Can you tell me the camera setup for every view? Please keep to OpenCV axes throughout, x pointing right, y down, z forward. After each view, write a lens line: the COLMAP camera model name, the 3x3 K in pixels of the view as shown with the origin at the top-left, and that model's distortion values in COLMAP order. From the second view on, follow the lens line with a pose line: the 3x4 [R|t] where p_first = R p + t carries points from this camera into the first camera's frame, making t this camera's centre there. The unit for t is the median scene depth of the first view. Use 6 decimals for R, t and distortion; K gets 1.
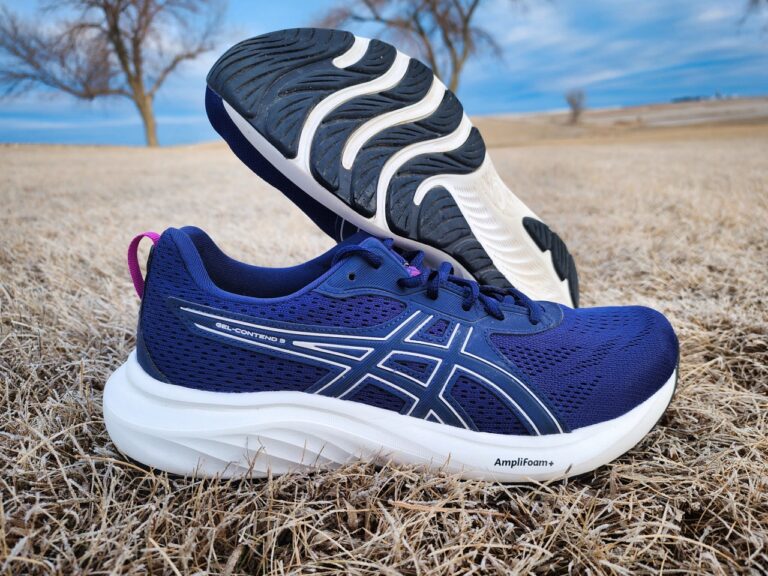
lens RADIAL K [[517.5, 0, 384.9], [0, 517.5, 289.3], [0, 0, 1]] dist [-0.002653, -0.001185]
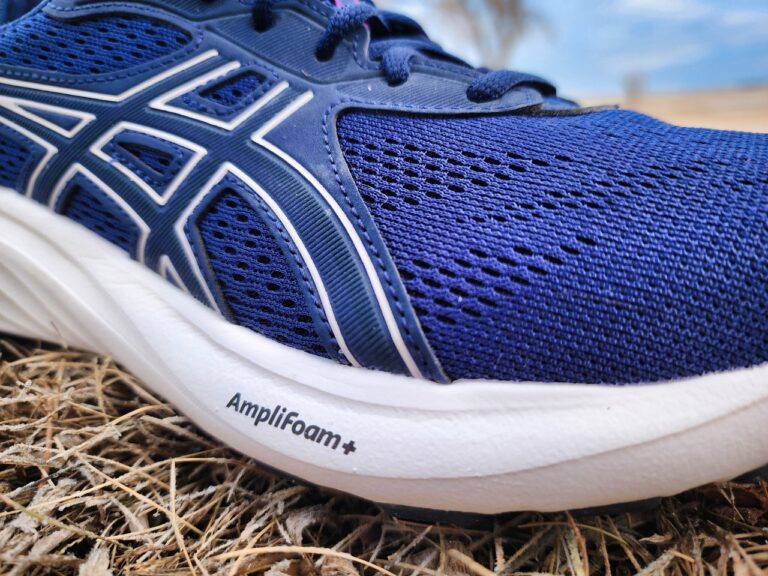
lens RADIAL K [[517.5, 0, 384.9], [0, 517.5, 285.6], [0, 0, 1]] dist [-0.002653, -0.001185]
pose [[0.862854, 0.166415, -0.477273, 0.477498], [-0.112462, 0.983786, 0.139708, 0.173368], [0.492784, -0.066873, 0.867578, 0.696966]]
